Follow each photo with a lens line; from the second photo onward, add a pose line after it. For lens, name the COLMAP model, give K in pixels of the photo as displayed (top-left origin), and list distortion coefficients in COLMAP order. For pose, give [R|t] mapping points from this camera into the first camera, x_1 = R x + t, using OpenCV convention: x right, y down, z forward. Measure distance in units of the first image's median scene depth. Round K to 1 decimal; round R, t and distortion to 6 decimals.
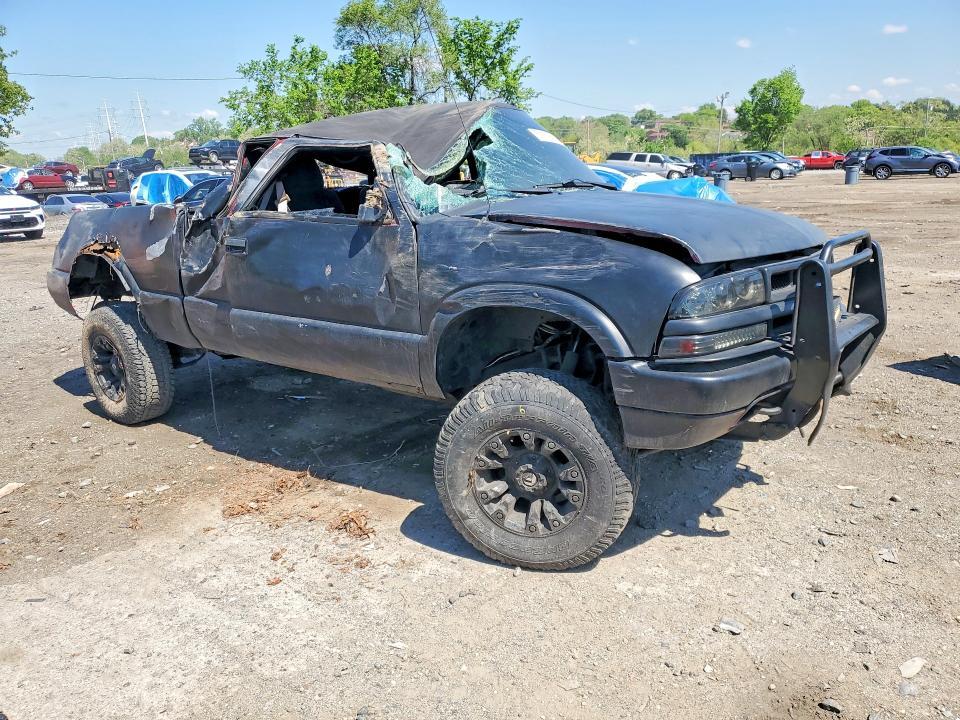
lens RADIAL K [[754.3, 0, 486.9], [0, 754.3, 367.3], [0, 0, 1]] dist [0.012957, 0.007293]
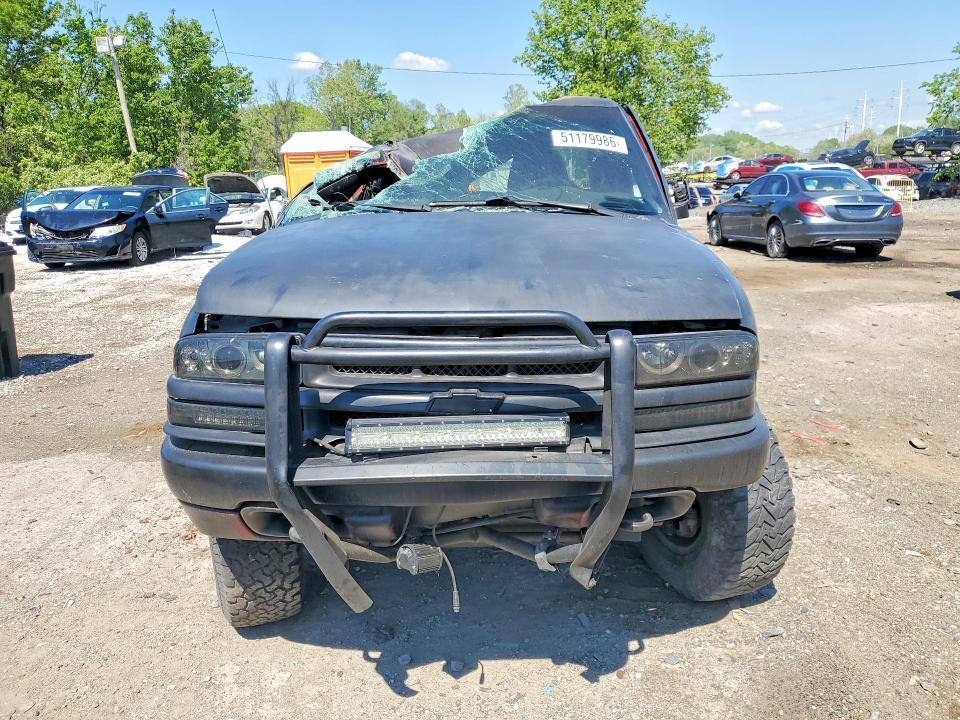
lens RADIAL K [[754.3, 0, 487.1], [0, 754.3, 358.5], [0, 0, 1]] dist [0.012957, 0.007293]
pose [[0.632943, 0.204547, -0.746688, 0.728208], [-0.204075, 0.974437, 0.093948, -0.153229], [0.746817, 0.092917, 0.658506, 0.476628]]
